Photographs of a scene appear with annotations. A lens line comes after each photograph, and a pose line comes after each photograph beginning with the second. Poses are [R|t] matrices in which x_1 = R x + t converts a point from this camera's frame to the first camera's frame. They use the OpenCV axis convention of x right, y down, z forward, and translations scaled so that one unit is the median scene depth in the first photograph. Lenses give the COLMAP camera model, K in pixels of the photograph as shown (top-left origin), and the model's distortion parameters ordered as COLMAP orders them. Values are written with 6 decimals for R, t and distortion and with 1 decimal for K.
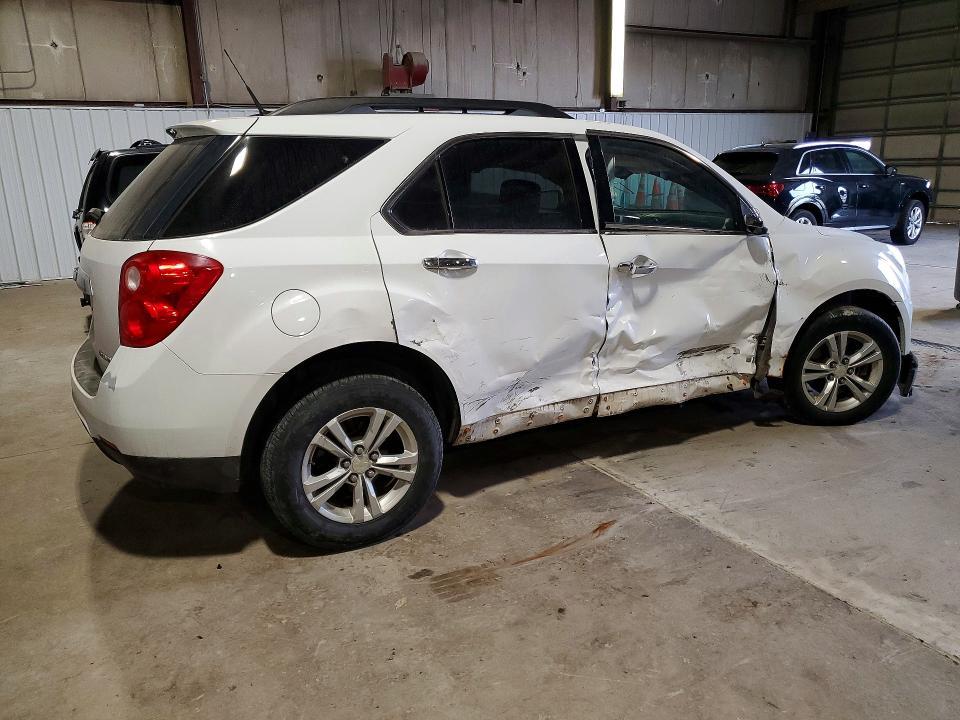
lens RADIAL K [[767.5, 0, 478.4], [0, 767.5, 362.4], [0, 0, 1]] dist [0.034558, -0.008723]
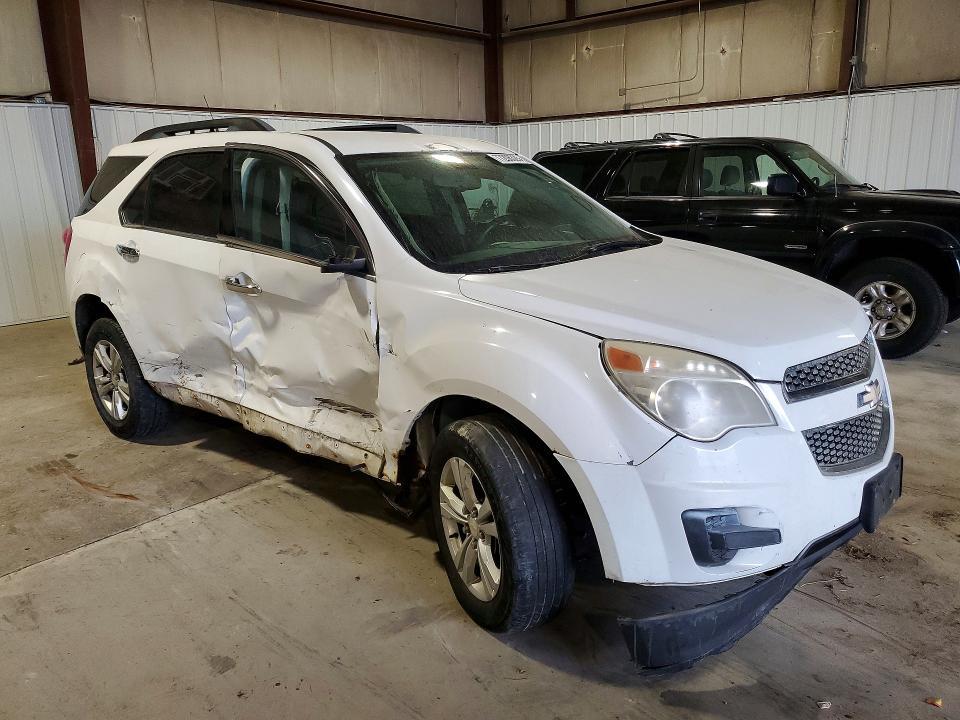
lens RADIAL K [[767.5, 0, 478.4], [0, 767.5, 362.4], [0, 0, 1]] dist [0.034558, -0.008723]
pose [[0.311347, 0.236979, -0.920274, 1.102287], [-0.219506, 0.960153, 0.172985, -0.239309], [0.924597, 0.148147, 0.350959, 0.870300]]
